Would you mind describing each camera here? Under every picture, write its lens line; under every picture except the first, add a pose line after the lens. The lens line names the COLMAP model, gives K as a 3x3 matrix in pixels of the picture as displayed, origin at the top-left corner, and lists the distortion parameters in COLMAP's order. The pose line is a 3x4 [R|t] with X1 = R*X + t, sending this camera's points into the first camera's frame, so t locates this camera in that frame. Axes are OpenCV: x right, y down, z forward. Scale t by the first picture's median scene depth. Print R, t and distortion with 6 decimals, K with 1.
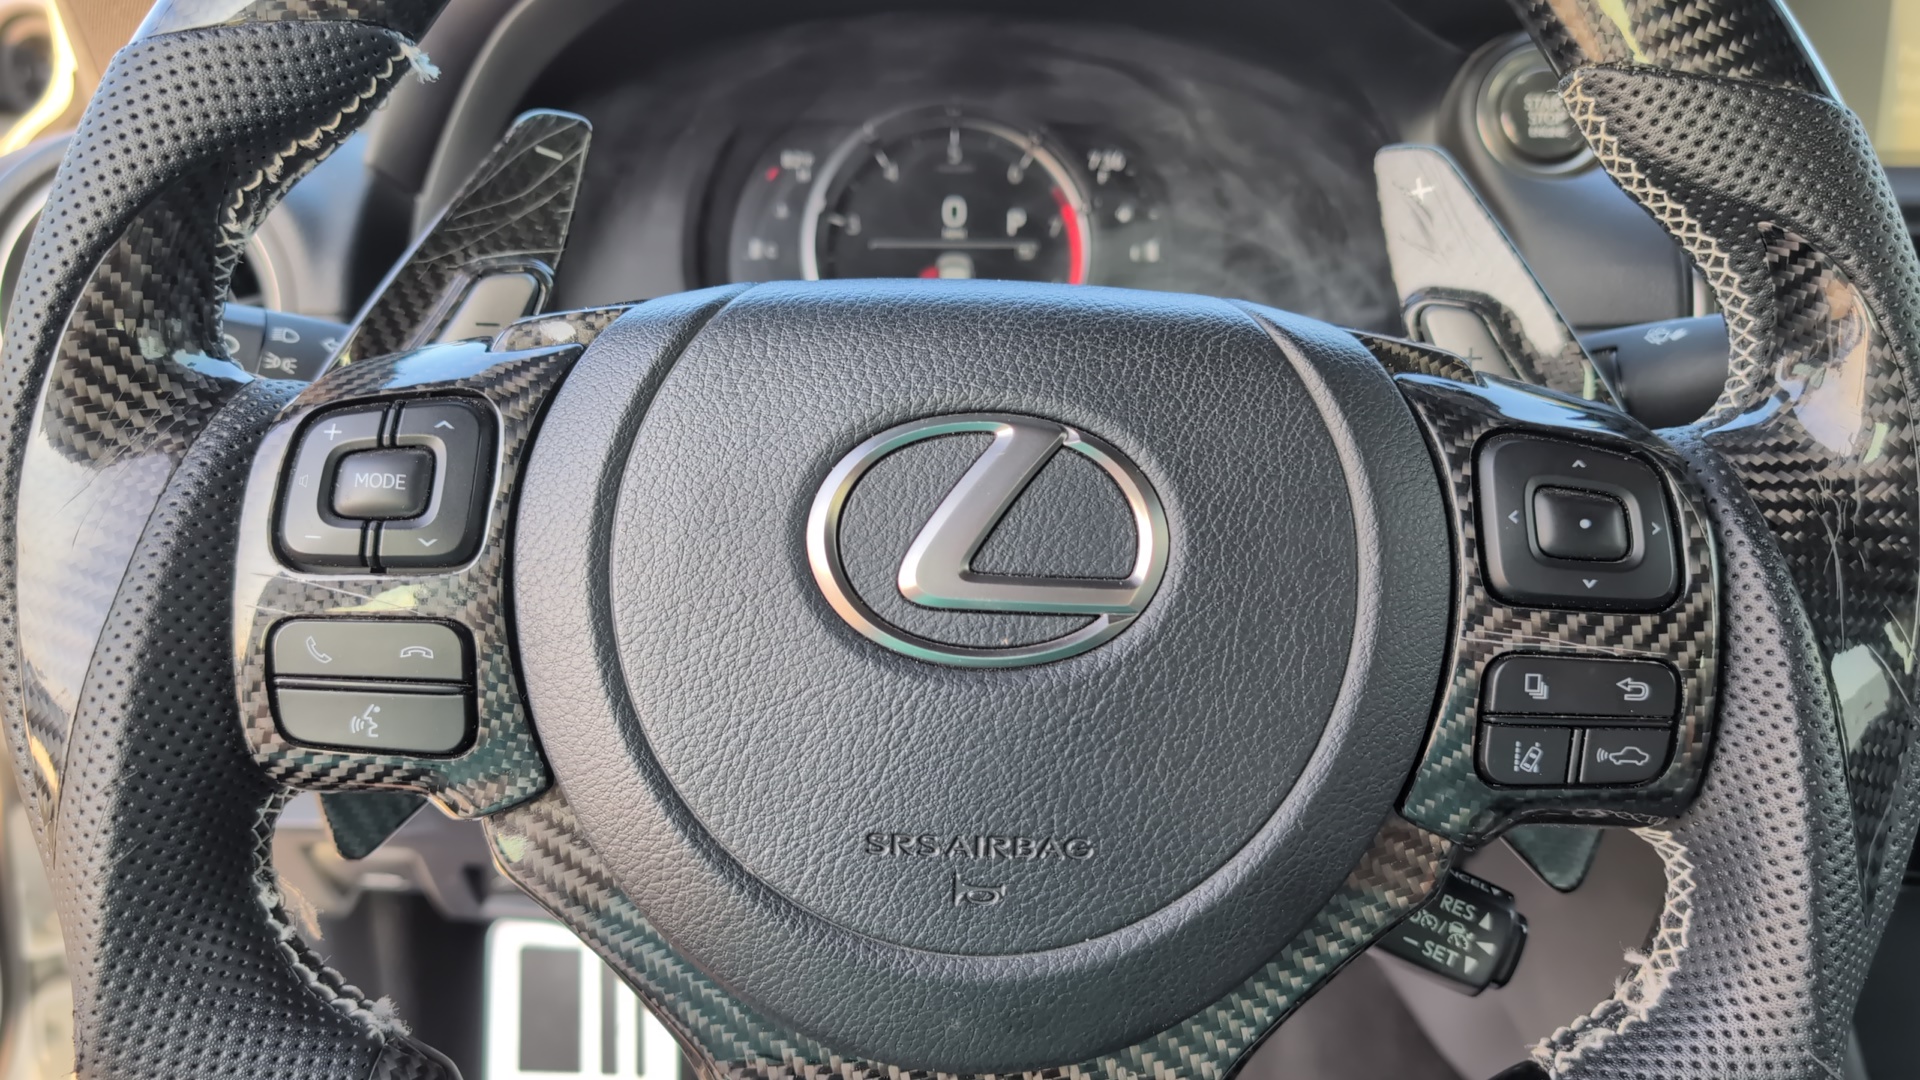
lens RADIAL K [[1577.9, 0, 999.9], [0, 1577.9, 565.7], [0, 0, 1]] dist [0.024891, -0.039380]
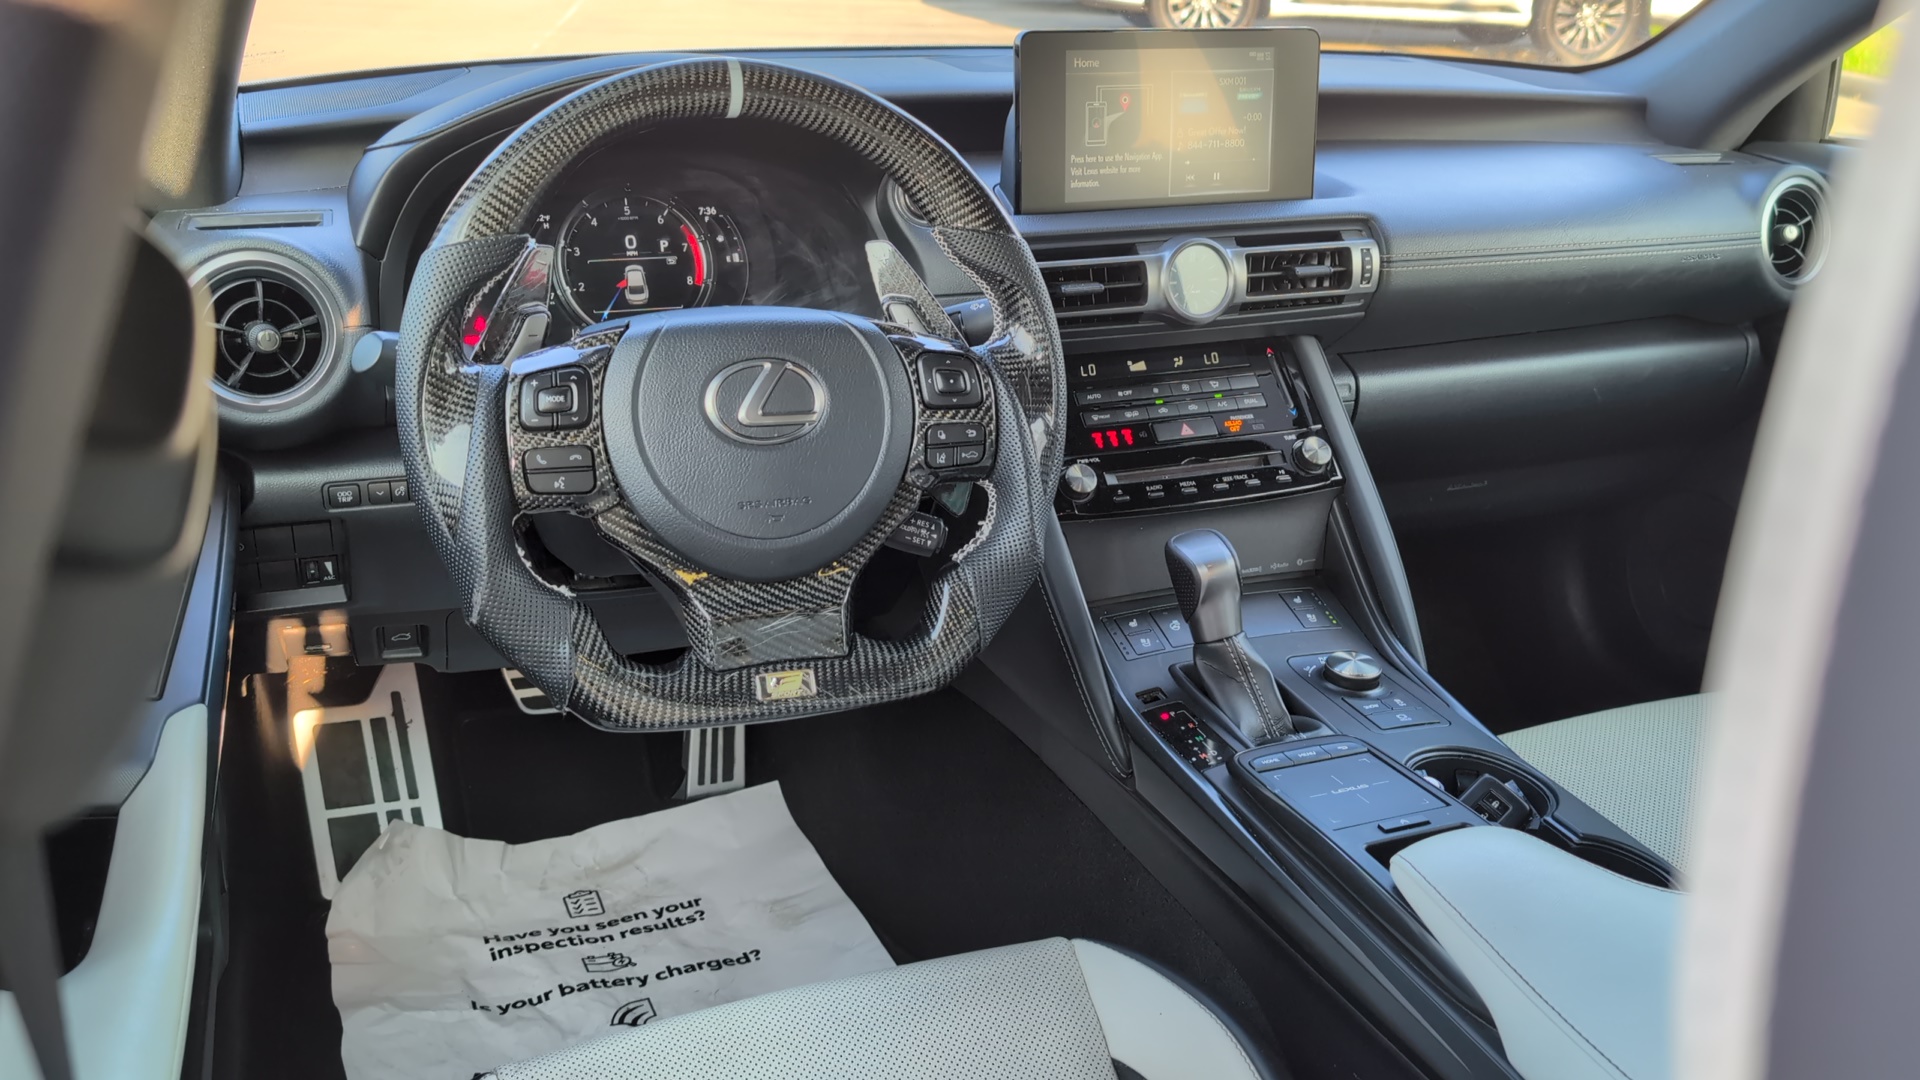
lens RADIAL K [[1577.9, 0, 959.9], [0, 1577.9, 544.4], [0, 0, 1]] dist [0.024891, -0.039380]
pose [[0.939413, -0.112240, 0.323892, -0.642880], [0.092318, 0.992803, 0.076282, 0.055778], [-0.330123, -0.041759, 0.943014, -1.905981]]
